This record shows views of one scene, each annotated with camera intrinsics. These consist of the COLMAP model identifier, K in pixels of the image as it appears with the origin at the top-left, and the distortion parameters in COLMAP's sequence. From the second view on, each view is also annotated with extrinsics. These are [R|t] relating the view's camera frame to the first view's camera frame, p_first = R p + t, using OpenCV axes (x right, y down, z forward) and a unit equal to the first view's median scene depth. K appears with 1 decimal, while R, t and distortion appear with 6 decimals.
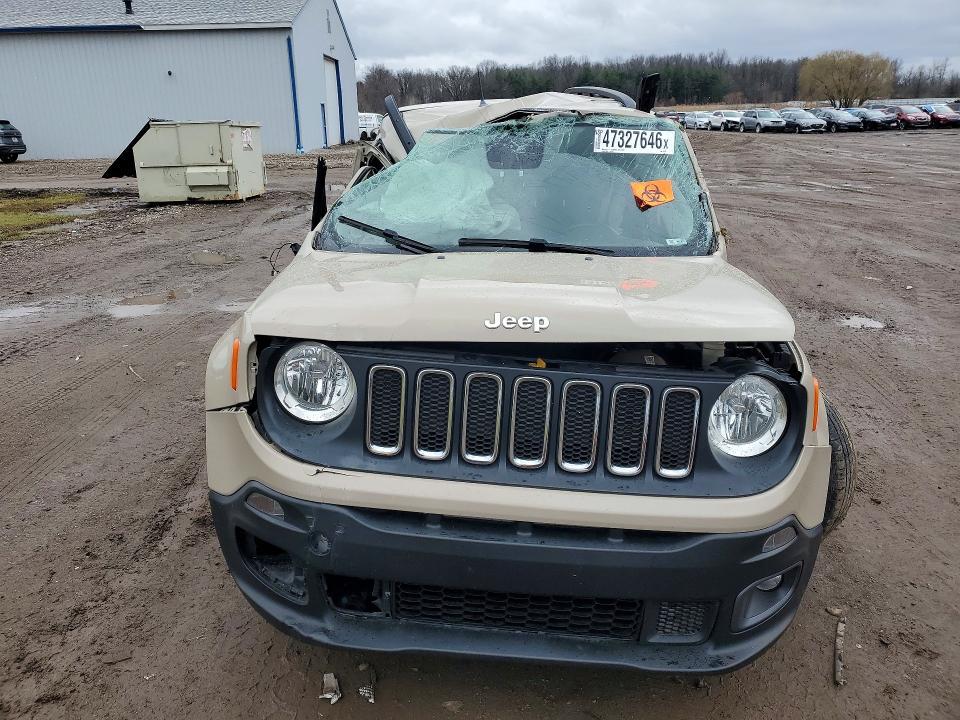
lens RADIAL K [[755.2, 0, 472.8], [0, 755.2, 343.3], [0, 0, 1]] dist [0.026923, 0.000966]
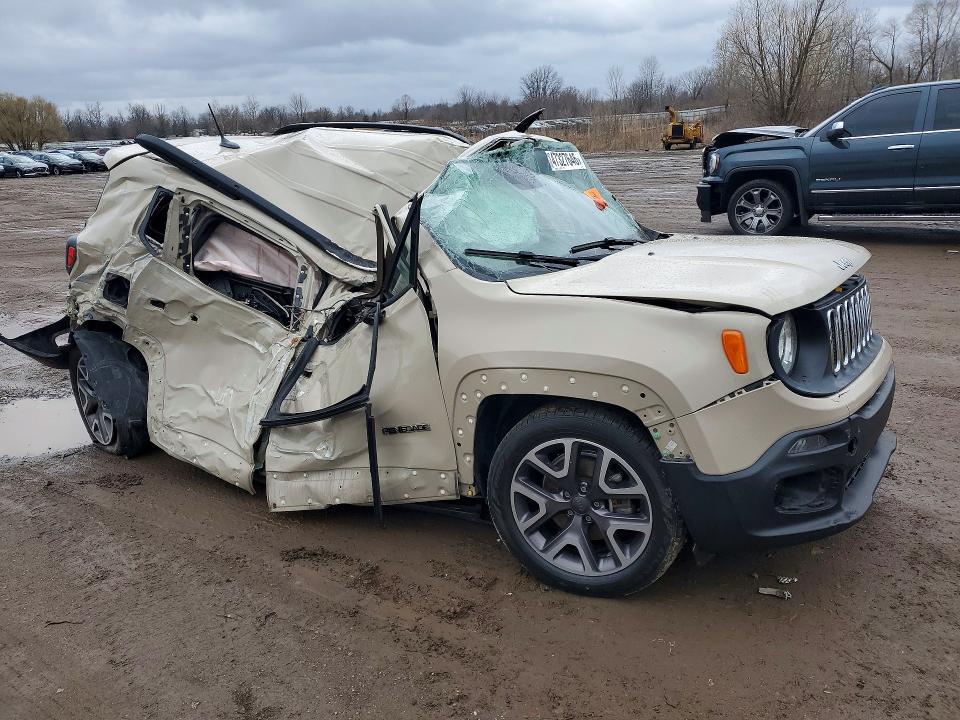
lens RADIAL K [[747.3, 0, 480.0], [0, 747.3, 360.0], [0, 0, 1]] dist [0.030749, -0.004971]
pose [[0.540394, -0.260308, 0.800134, -0.212339], [0.283196, 0.951730, 0.118362, -0.030498], [-0.792322, 0.162633, 0.588028, 0.094922]]
